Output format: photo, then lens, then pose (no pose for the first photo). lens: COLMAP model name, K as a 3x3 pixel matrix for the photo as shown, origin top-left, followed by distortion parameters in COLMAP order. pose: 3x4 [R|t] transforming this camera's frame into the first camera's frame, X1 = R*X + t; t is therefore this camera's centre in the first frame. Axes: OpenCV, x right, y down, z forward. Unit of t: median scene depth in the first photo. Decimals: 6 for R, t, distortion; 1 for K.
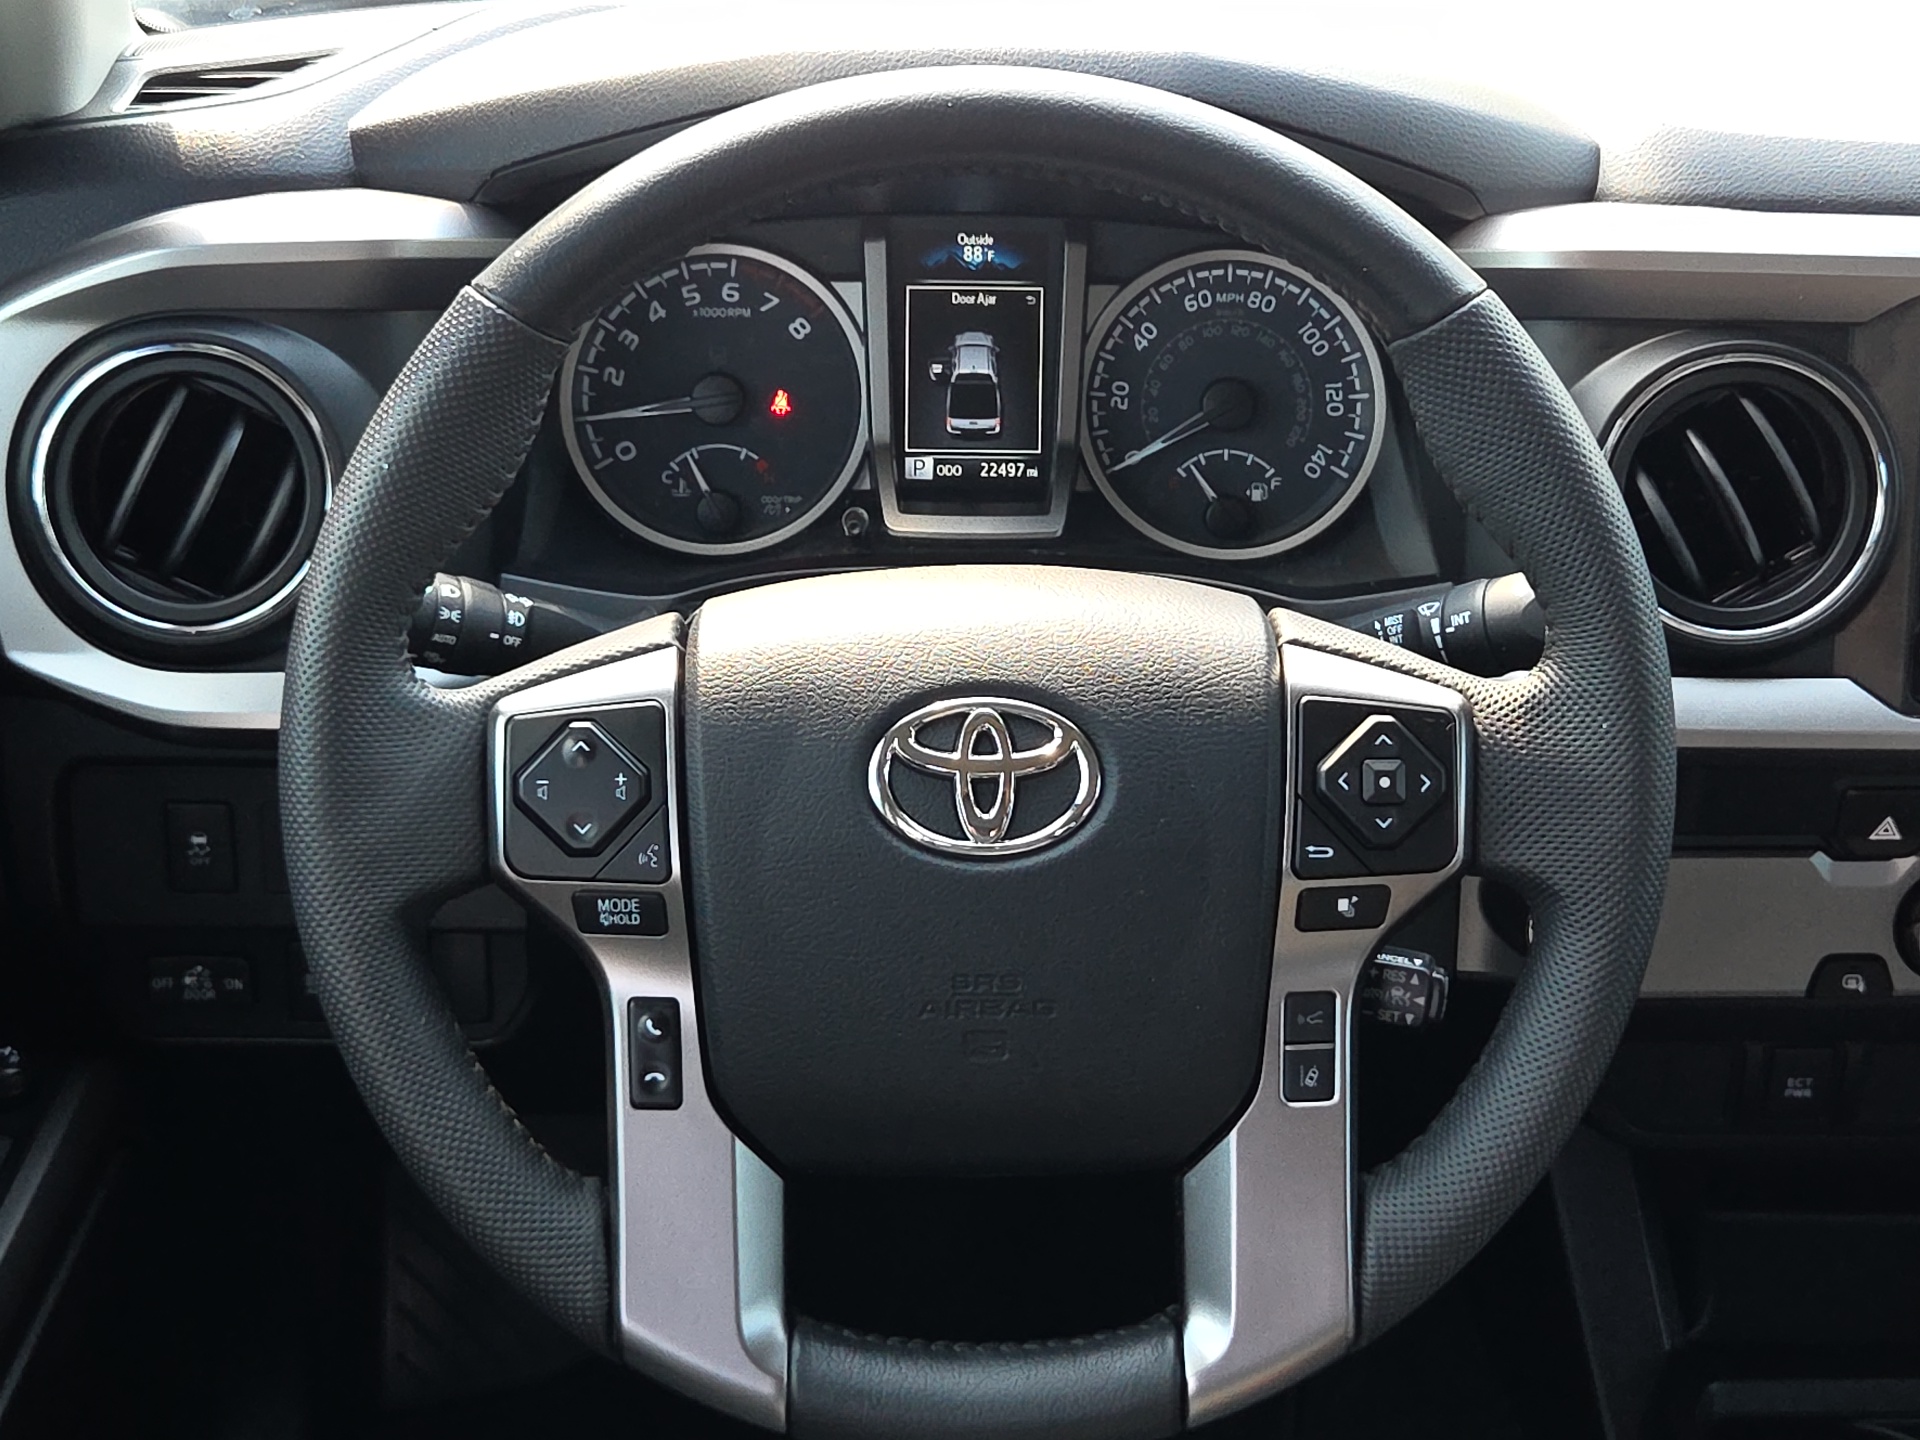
lens RADIAL K [[3007.3, 0, 984.7], [0, 3007.3, 652.6], [0, 0, 1]] dist [0.031484, 0.000000]
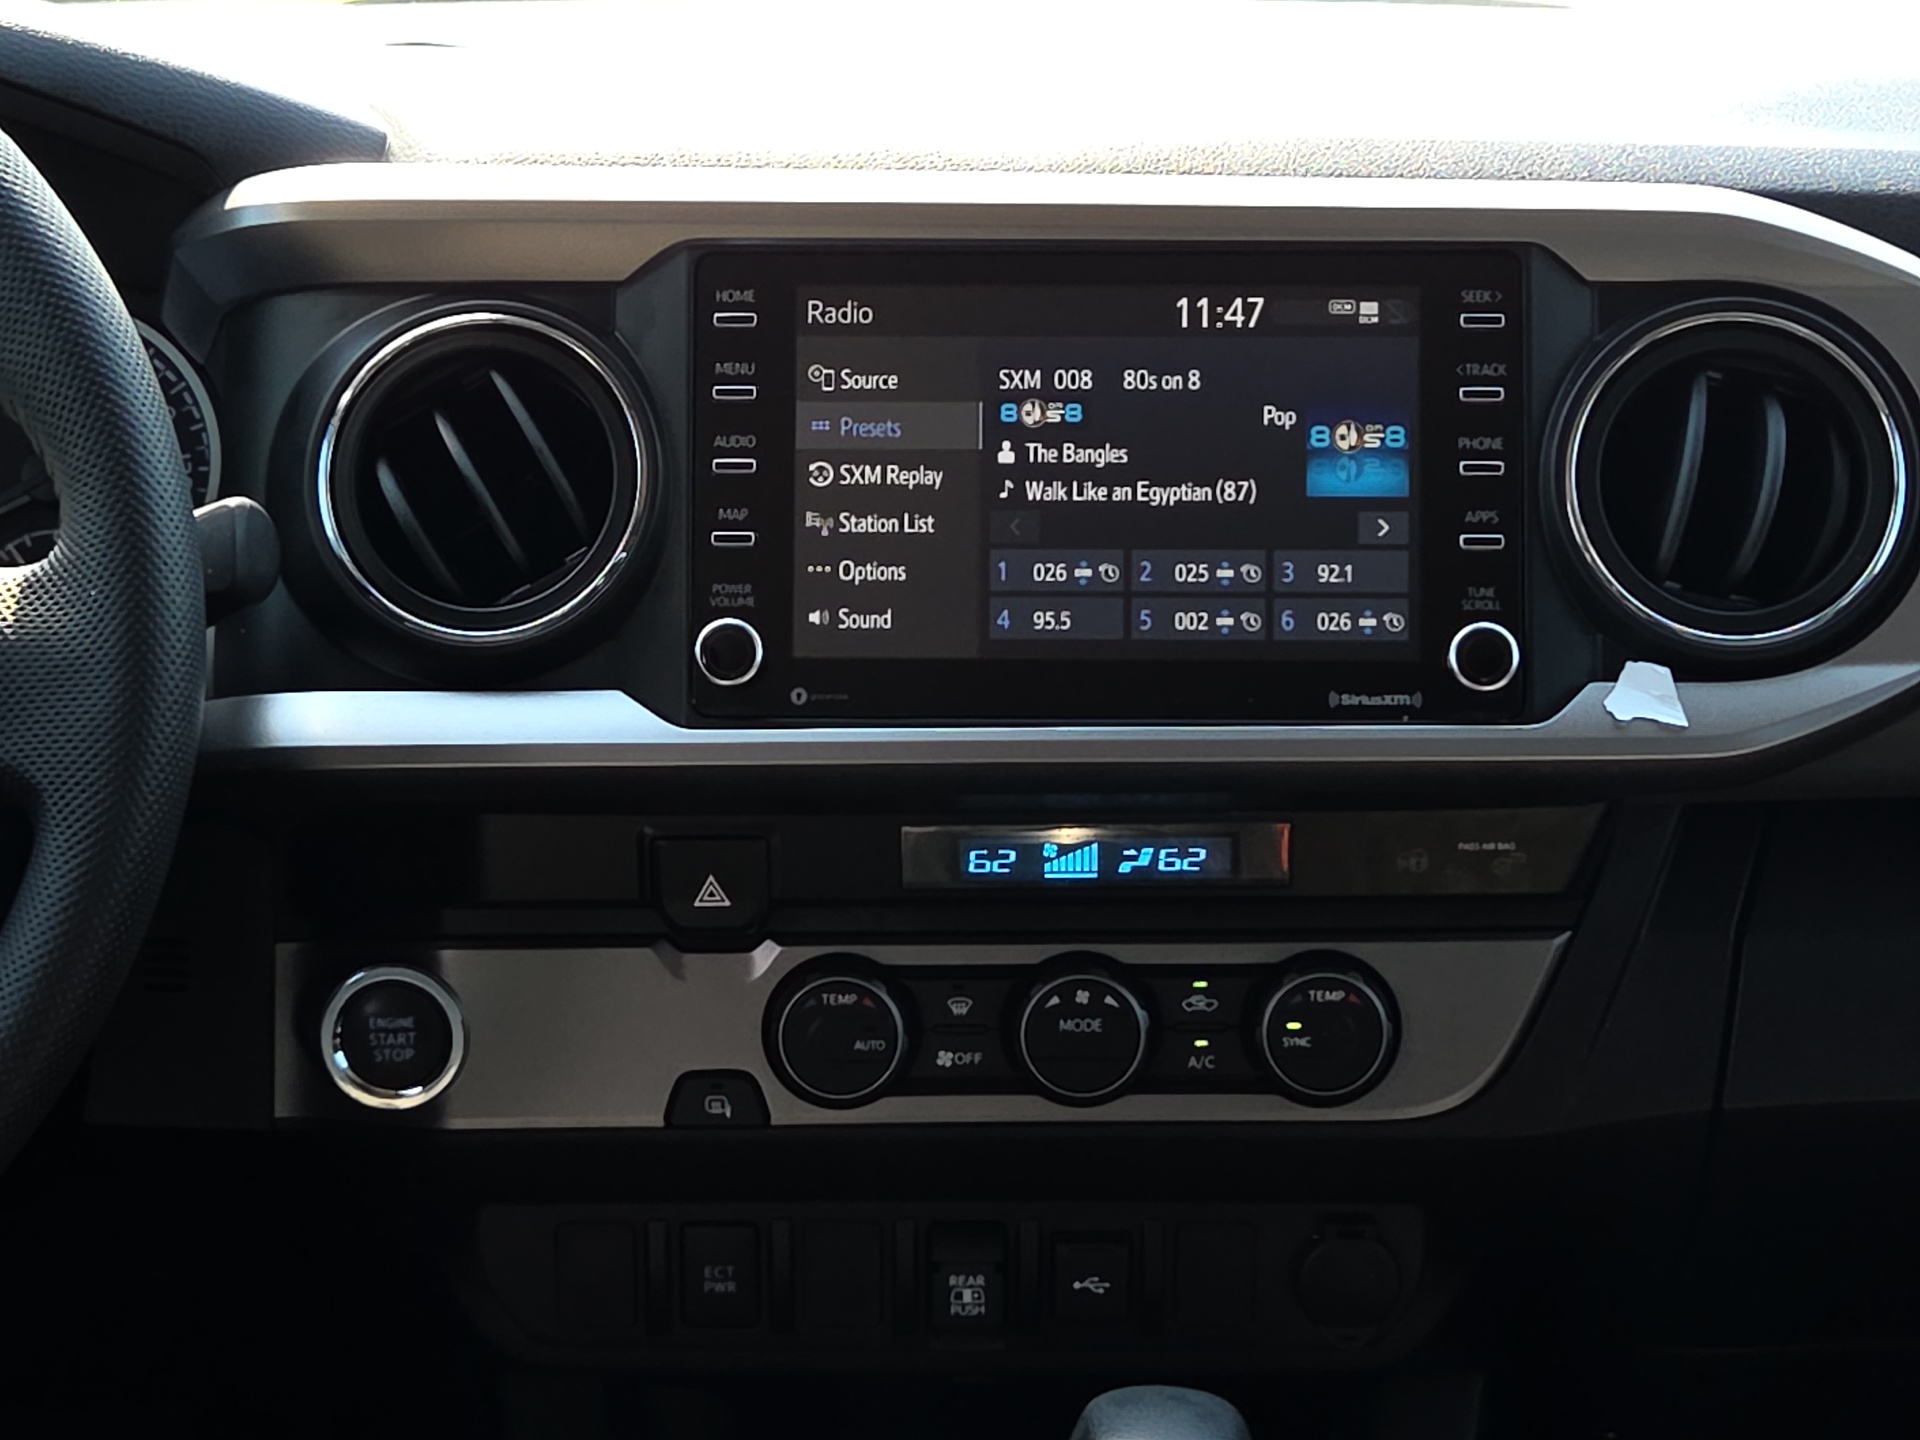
lens RADIAL K [[3779.2, 0, 952.4], [0, 3779.2, 700.1], [0, 0, 1]] dist [0.033482, 0.000000]
pose [[0.999364, -0.009505, -0.034360, 0.380031], [0.000957, 0.970606, -0.240672, 0.245313], [0.035637, 0.240486, 0.969998, -0.032710]]
